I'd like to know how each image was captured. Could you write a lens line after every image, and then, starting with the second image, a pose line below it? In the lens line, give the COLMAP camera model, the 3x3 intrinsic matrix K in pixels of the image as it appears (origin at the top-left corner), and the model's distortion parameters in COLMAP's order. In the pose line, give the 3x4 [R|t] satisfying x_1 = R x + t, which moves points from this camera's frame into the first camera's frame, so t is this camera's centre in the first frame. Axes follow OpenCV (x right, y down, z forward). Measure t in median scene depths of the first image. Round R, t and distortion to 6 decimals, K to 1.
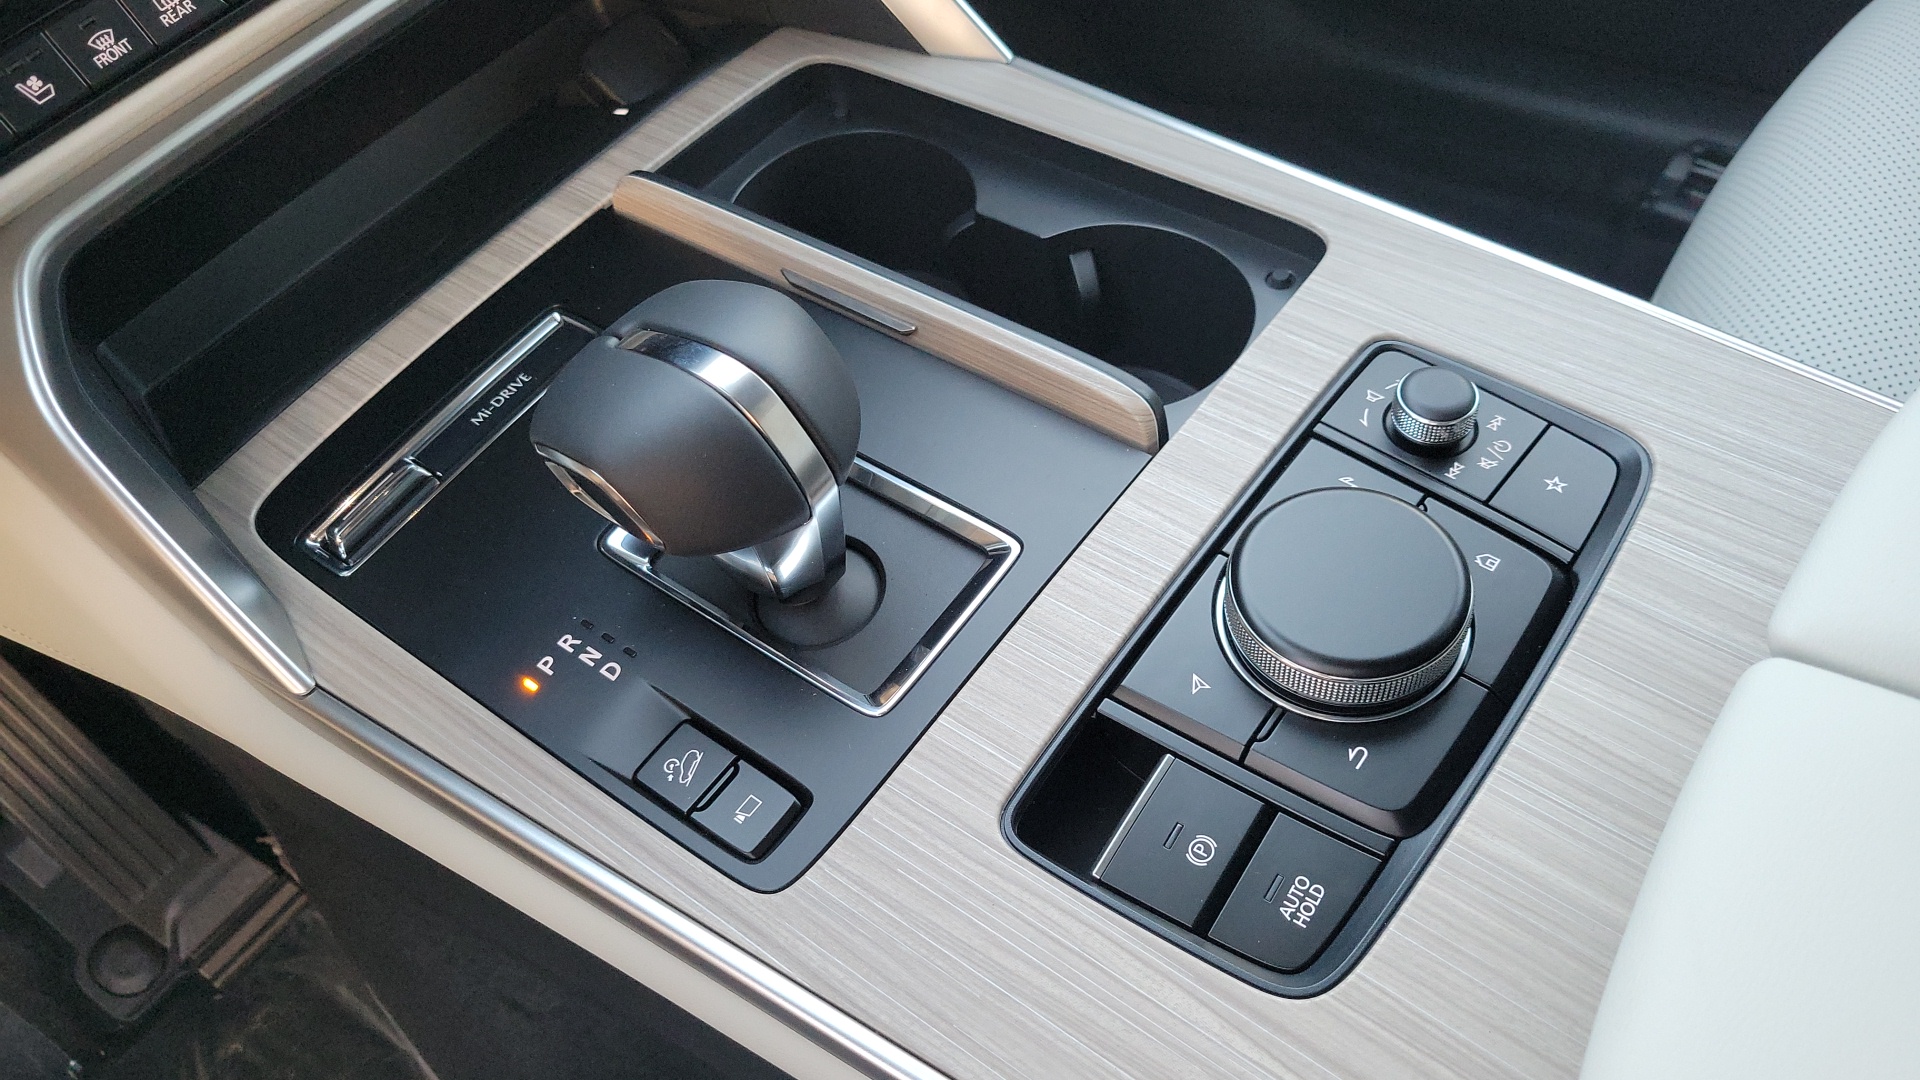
lens RADIAL K [[1465.0, 0, 960.0], [0, 1465.0, 540.0], [0, 0, 1]] dist [0.016639, -0.002902]
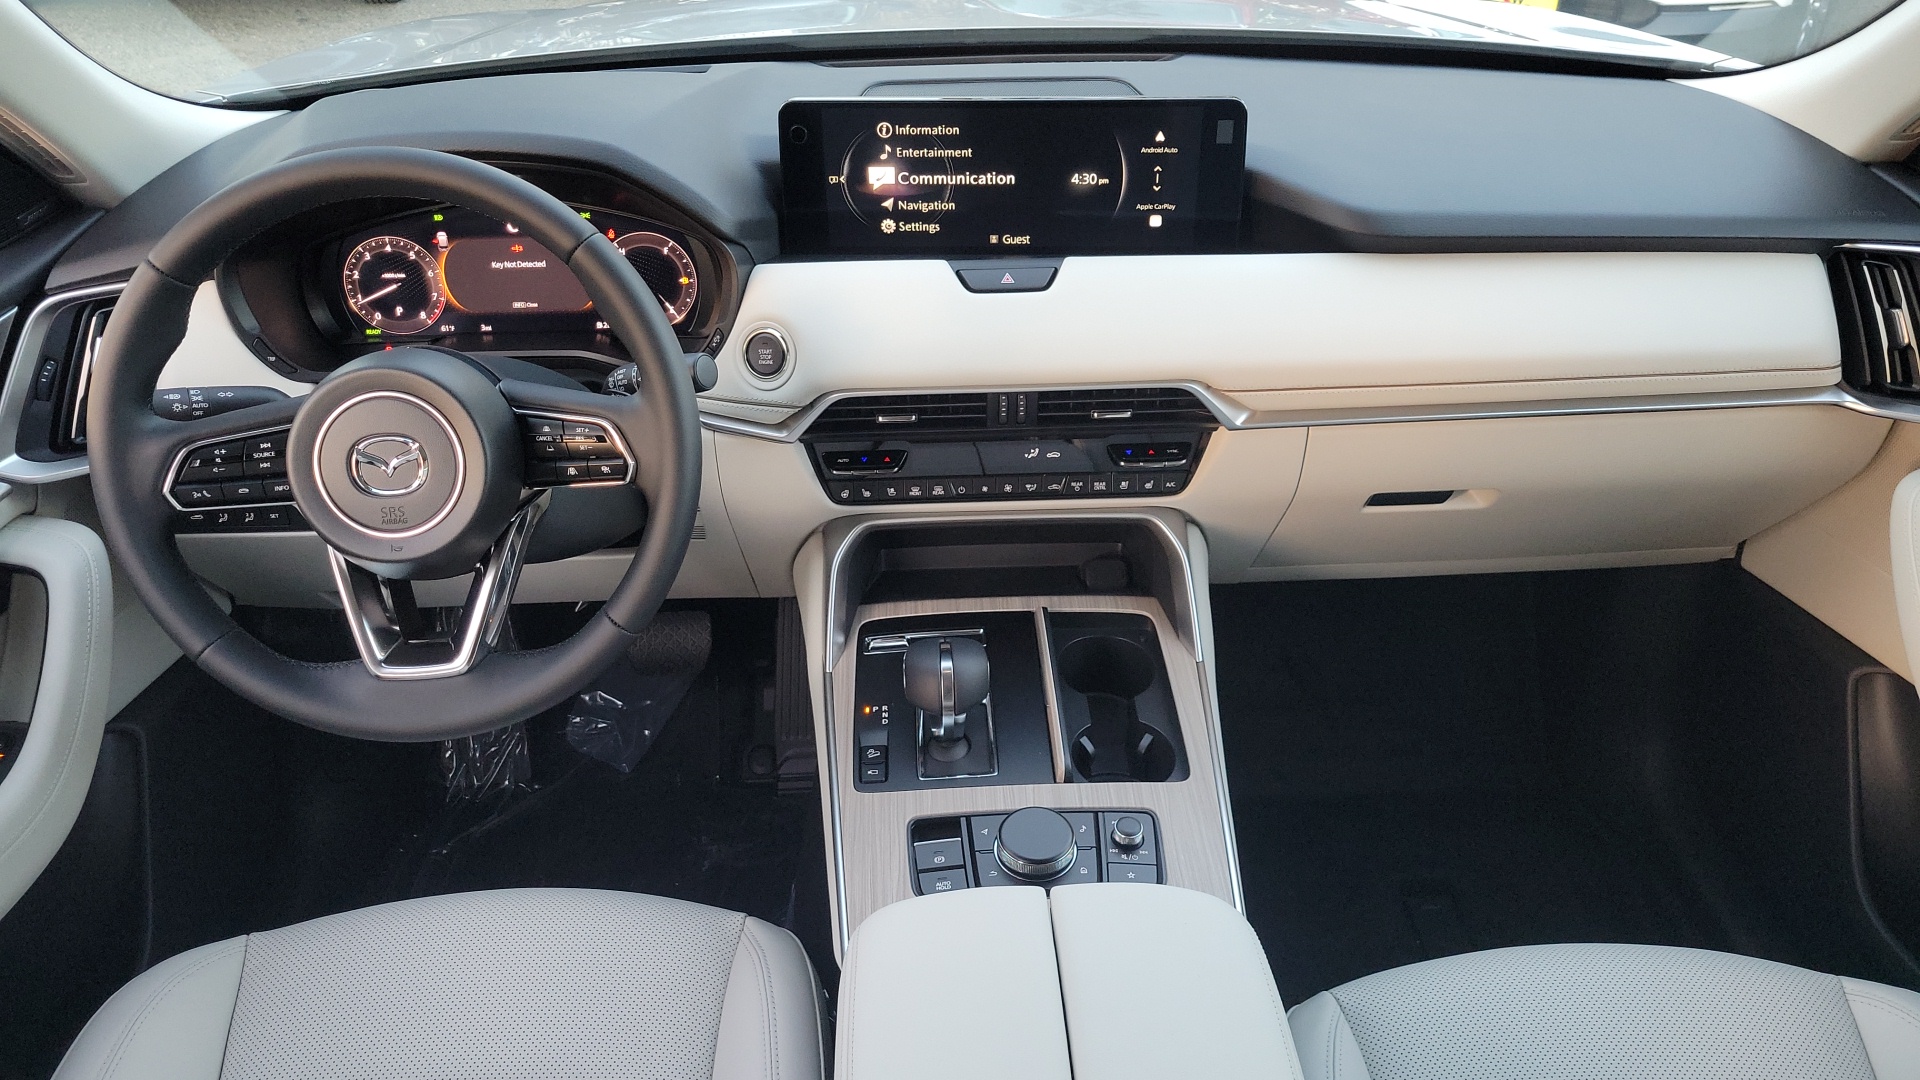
lens RADIAL K [[1431.9, 0, 960.0], [0, 1431.9, 540.0], [0, 0, 1]] dist [0.033984, -0.010047]
pose [[0.631857, 0.537375, -0.558556, 1.329313], [-0.649601, 0.760268, -0.003412, -0.292039], [0.422819, 0.364994, 0.829460, -1.578899]]
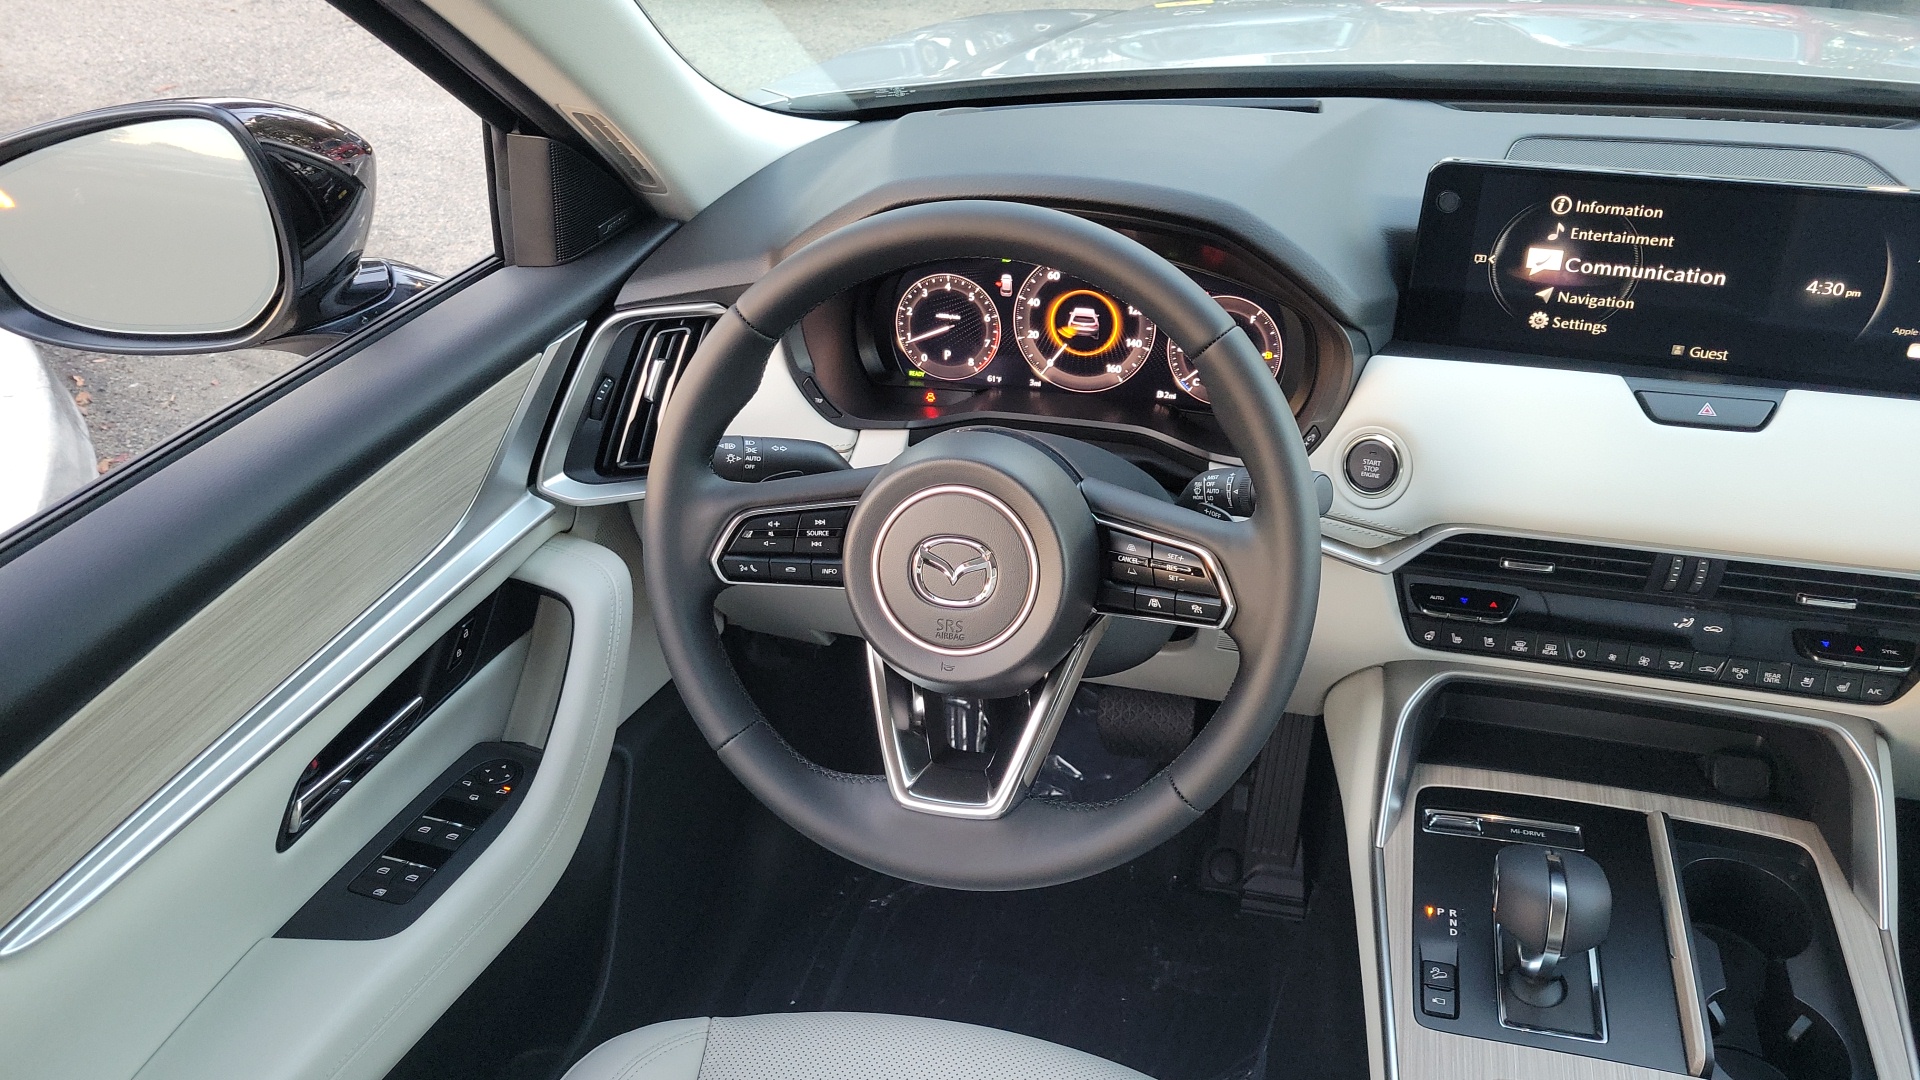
lens RADIAL K [[1435.9, 0, 988.8], [0, 1435.9, 535.4], [0, 0, 1]] dist [0.035742, -0.007074]
pose [[0.391035, 0.613933, -0.685695, 0.721969], [-0.731807, 0.659216, 0.172894, -0.202162], [0.558167, 0.434189, 0.707057, -1.481450]]
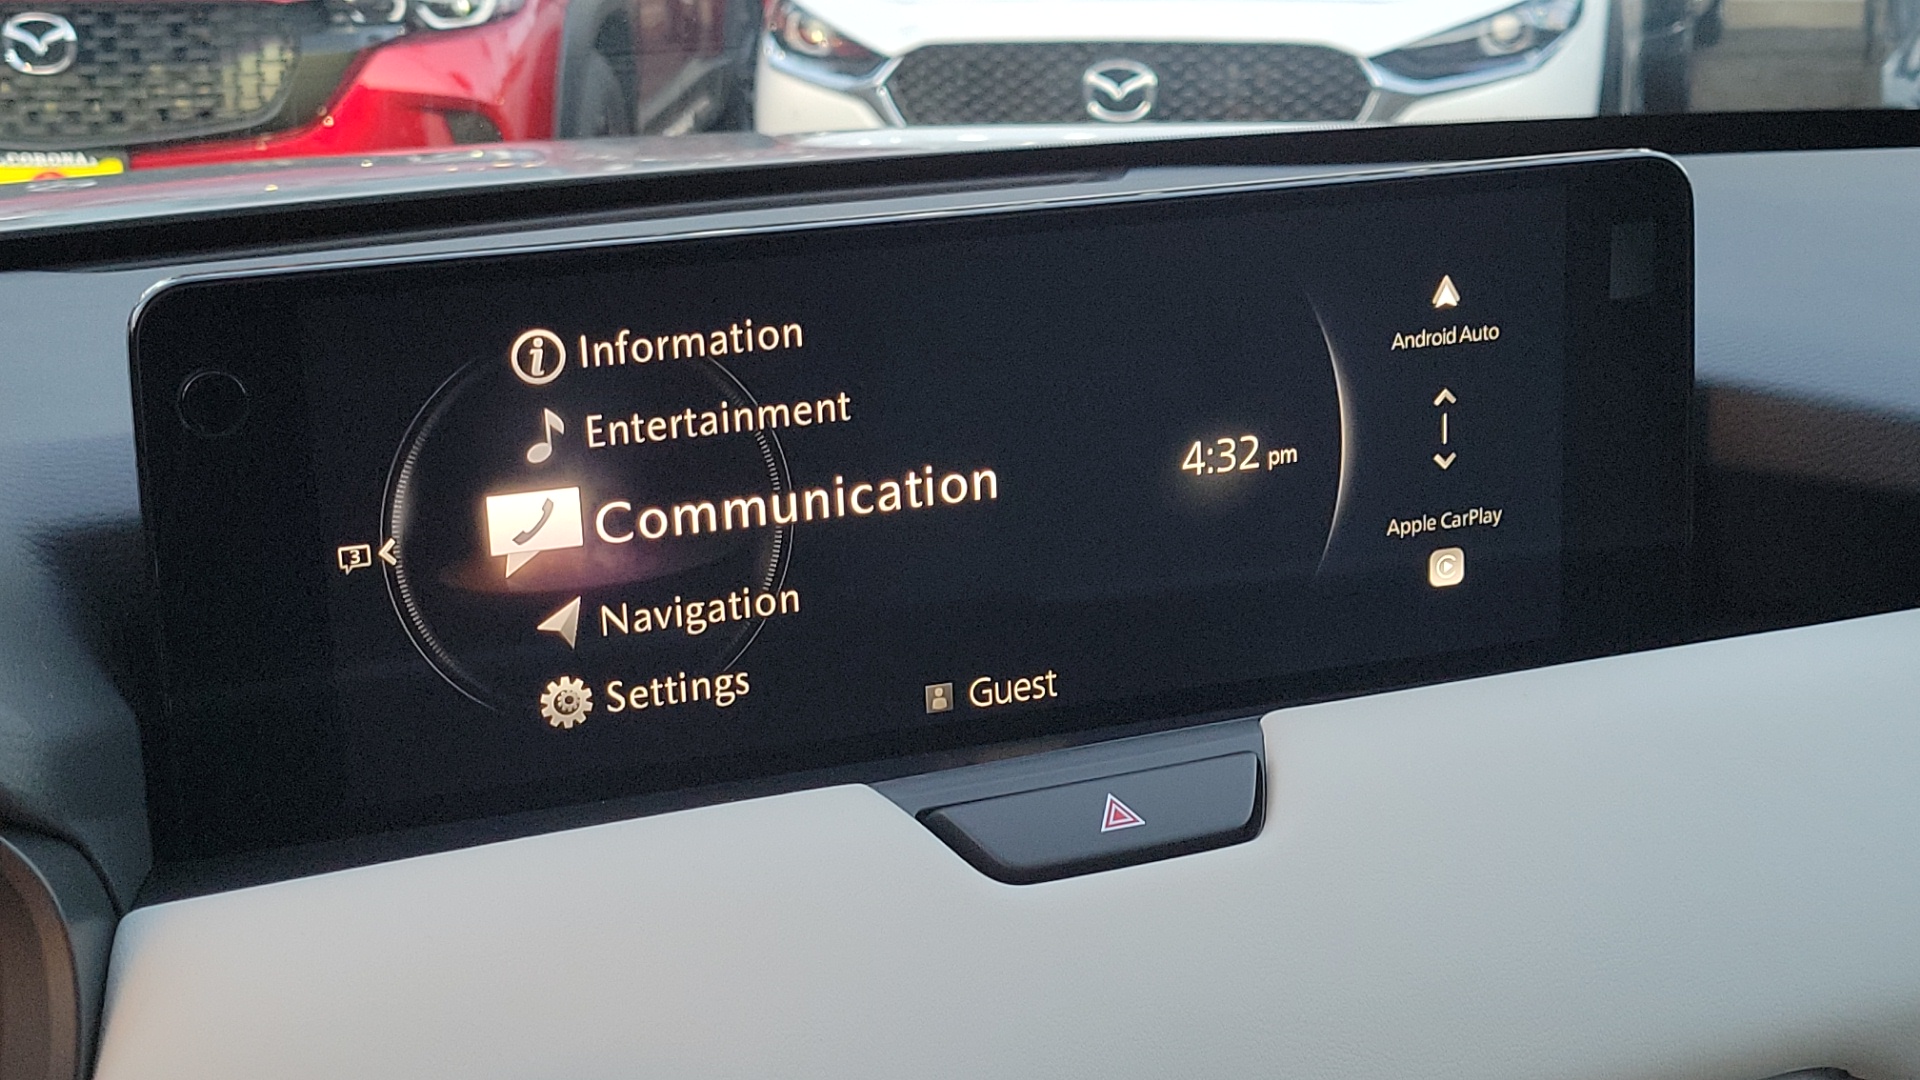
lens RADIAL K [[2814.7, 0, 956.7], [0, 2814.7, 569.7], [0, 0, 1]] dist [0.004363, -0.022862]
pose [[0.859710, 0.268028, -0.434810, 0.026105], [-0.452780, 0.793891, -0.405867, -0.213308], [0.236408, 0.545801, 0.803873, -0.633455]]
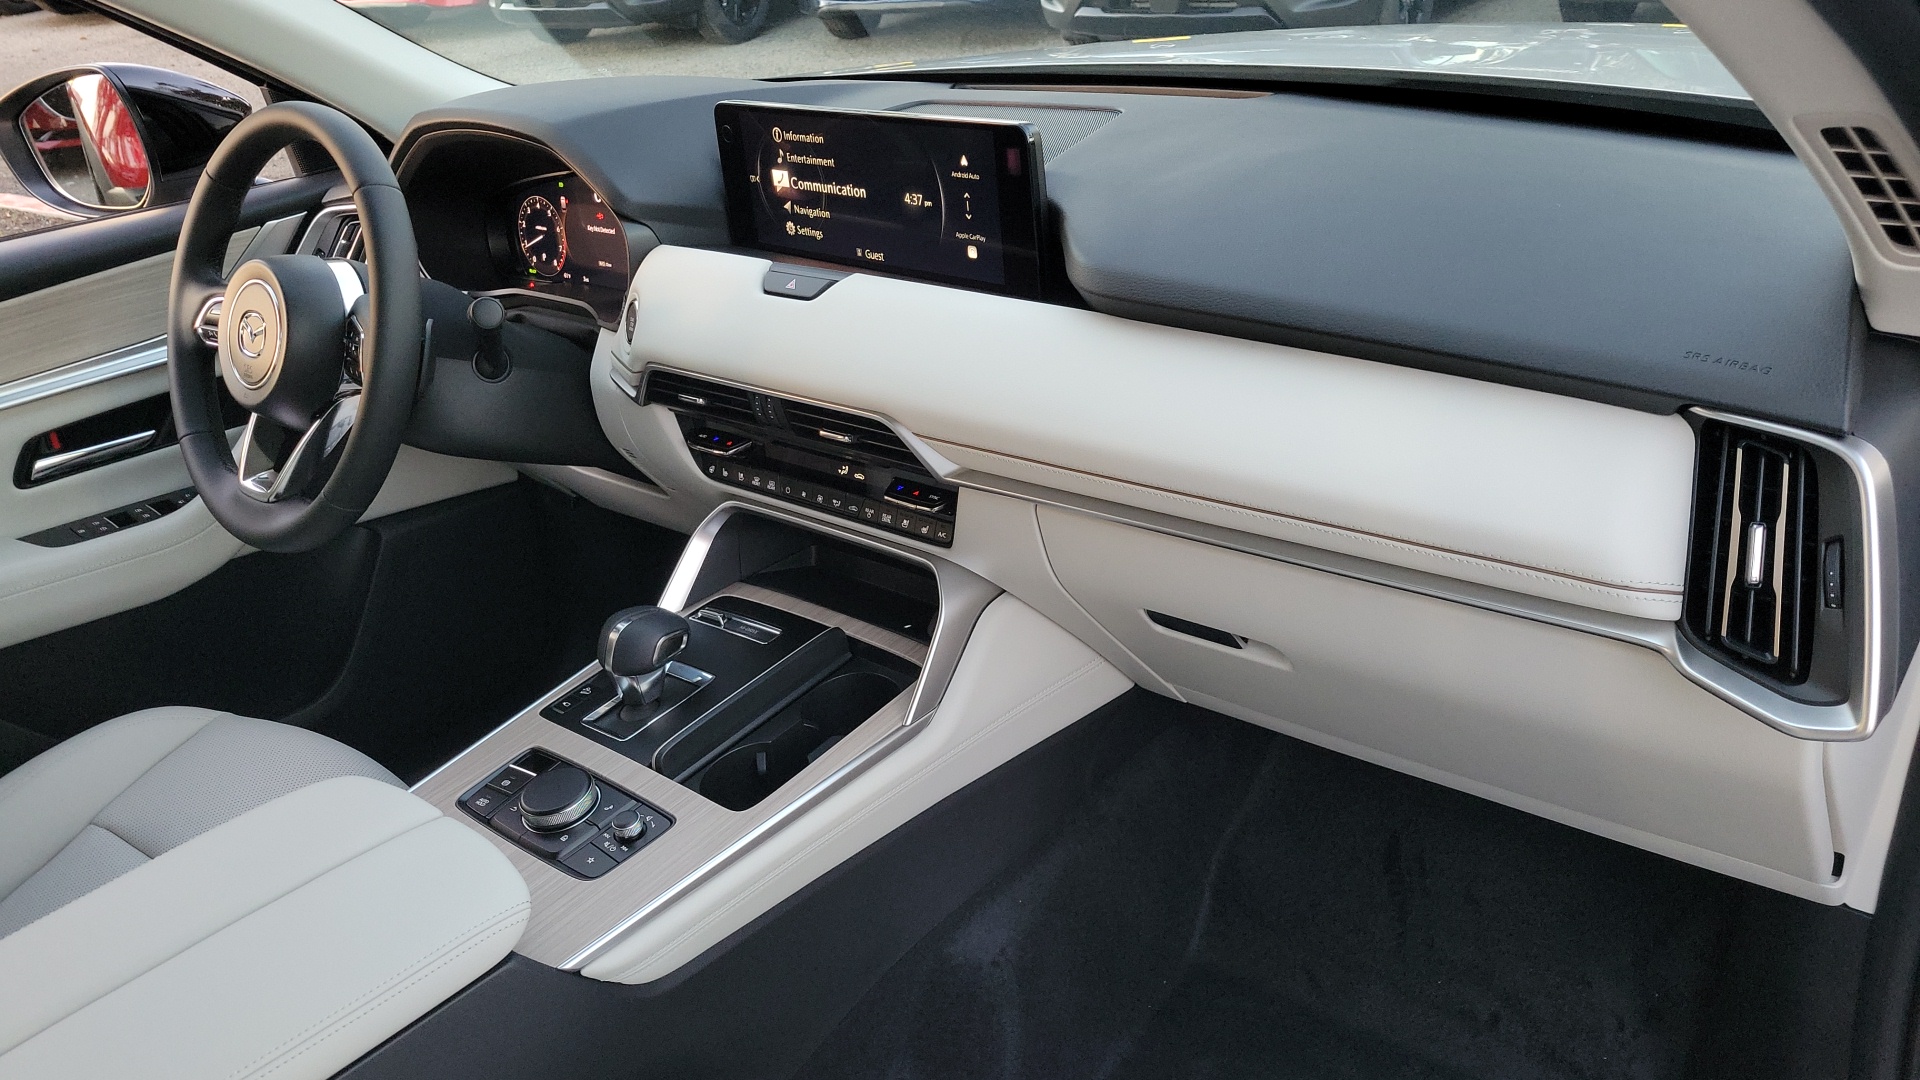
lens RADIAL K [[1459.8, 0, 927.0], [0, 1459.8, 548.9], [0, 0, 1]] dist [0.046610, 0.000177]
pose [[-0.044072, 0.599406, -0.799231, 2.195526], [-0.677450, 0.570045, 0.464878, -2.052201], [0.734248, 0.561927, 0.380944, 0.057458]]
